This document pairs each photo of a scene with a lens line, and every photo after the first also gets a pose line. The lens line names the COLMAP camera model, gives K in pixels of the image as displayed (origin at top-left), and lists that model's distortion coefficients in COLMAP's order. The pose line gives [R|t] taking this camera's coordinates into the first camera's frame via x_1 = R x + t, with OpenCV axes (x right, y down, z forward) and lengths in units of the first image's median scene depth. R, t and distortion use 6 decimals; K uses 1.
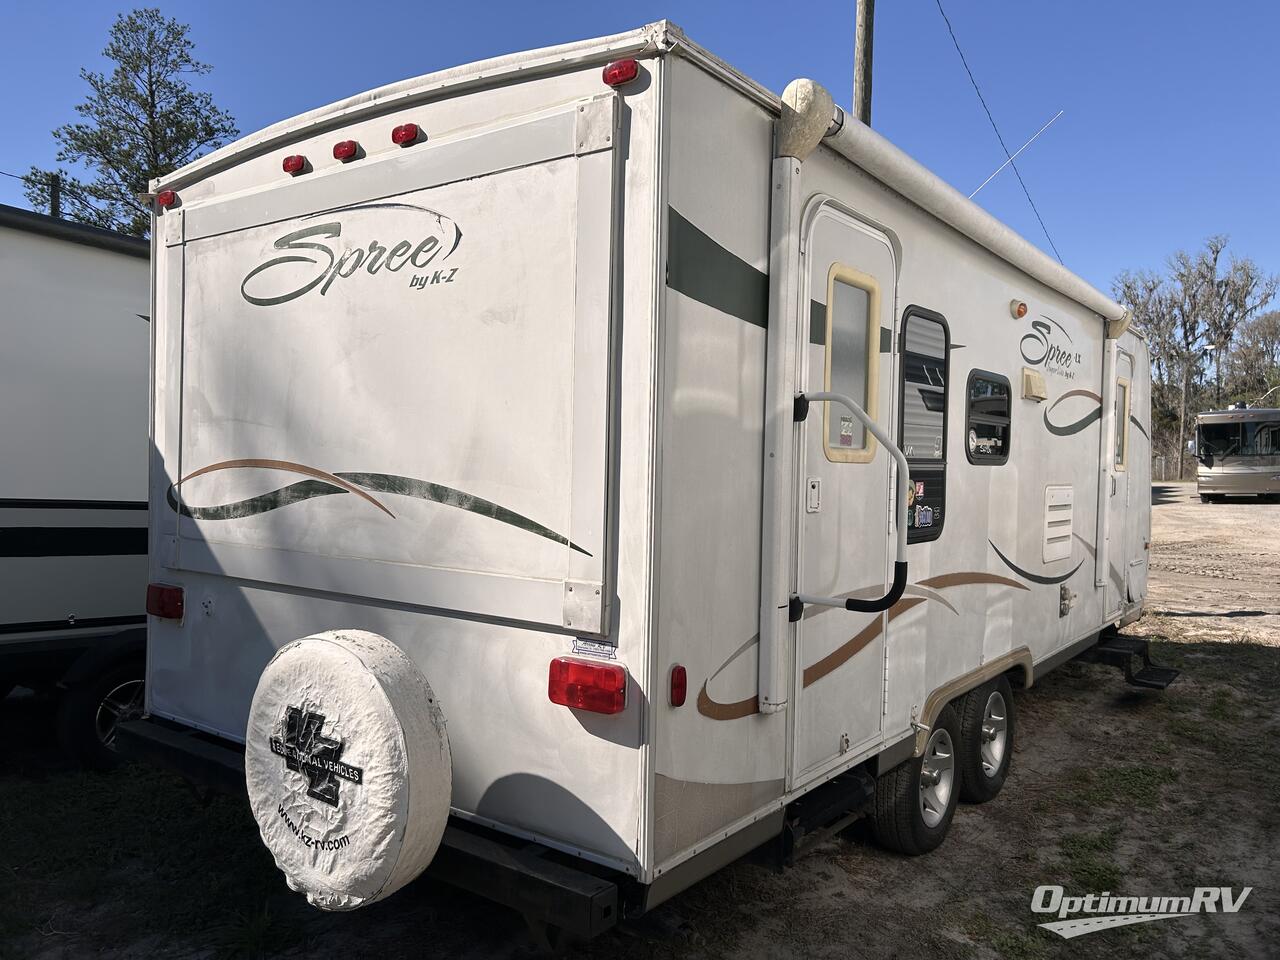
lens RADIAL K [[980.5, 0, 639.6], [0, 980.5, 480.0], [0, 0, 1]] dist [0.009440, -0.005457]
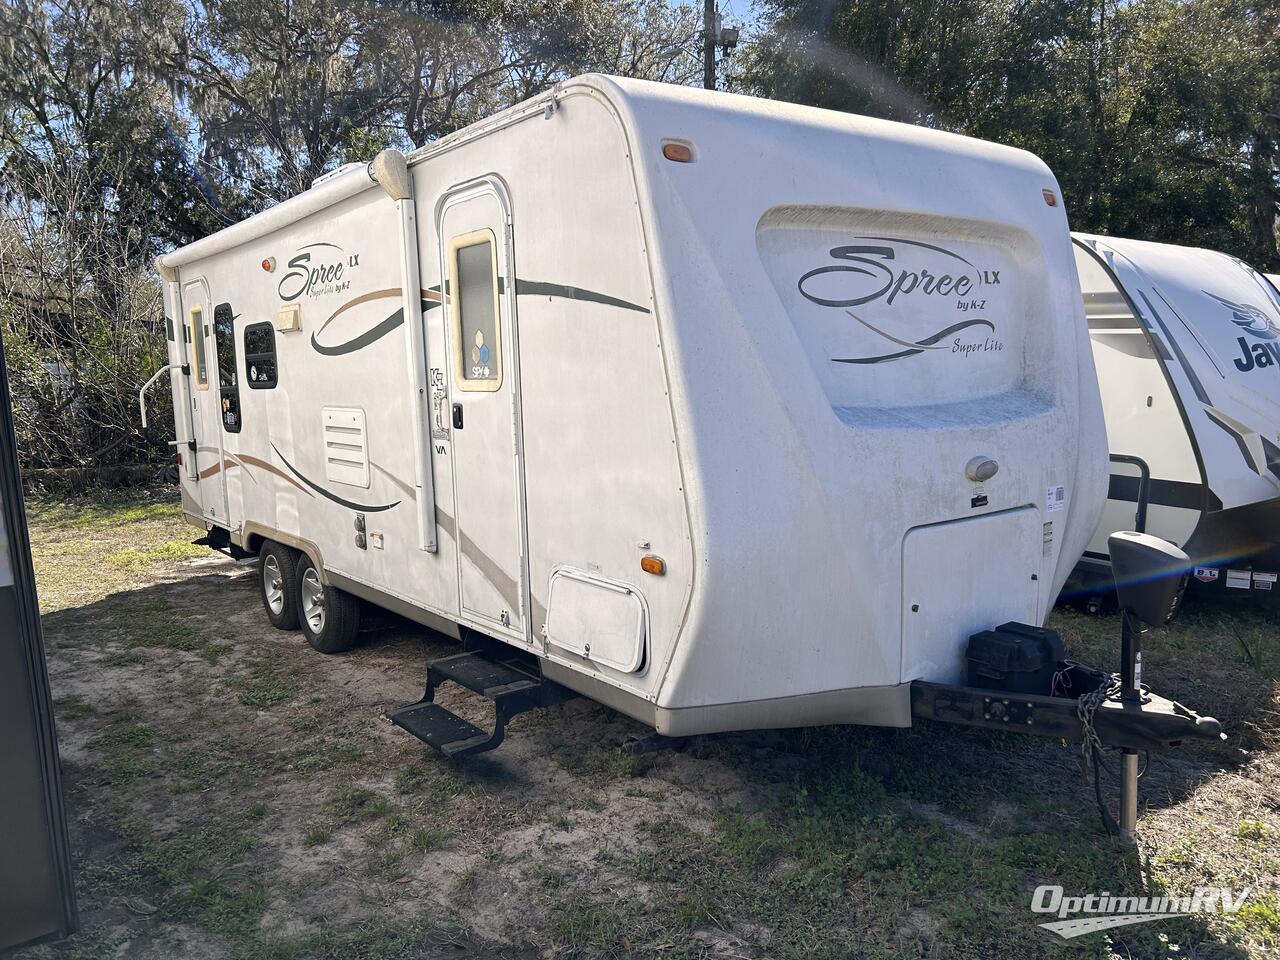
lens RADIAL K [[980.5, 0, 640.1], [0, 980.5, 484.1], [0, 0, 1]] dist [0.009440, -0.005457]
pose [[-0.271212, 0.101429, -0.957161, 1.543670], [0.008478, 0.994645, 0.102999, -0.019160], [0.962482, 0.019819, -0.270619, 1.865201]]
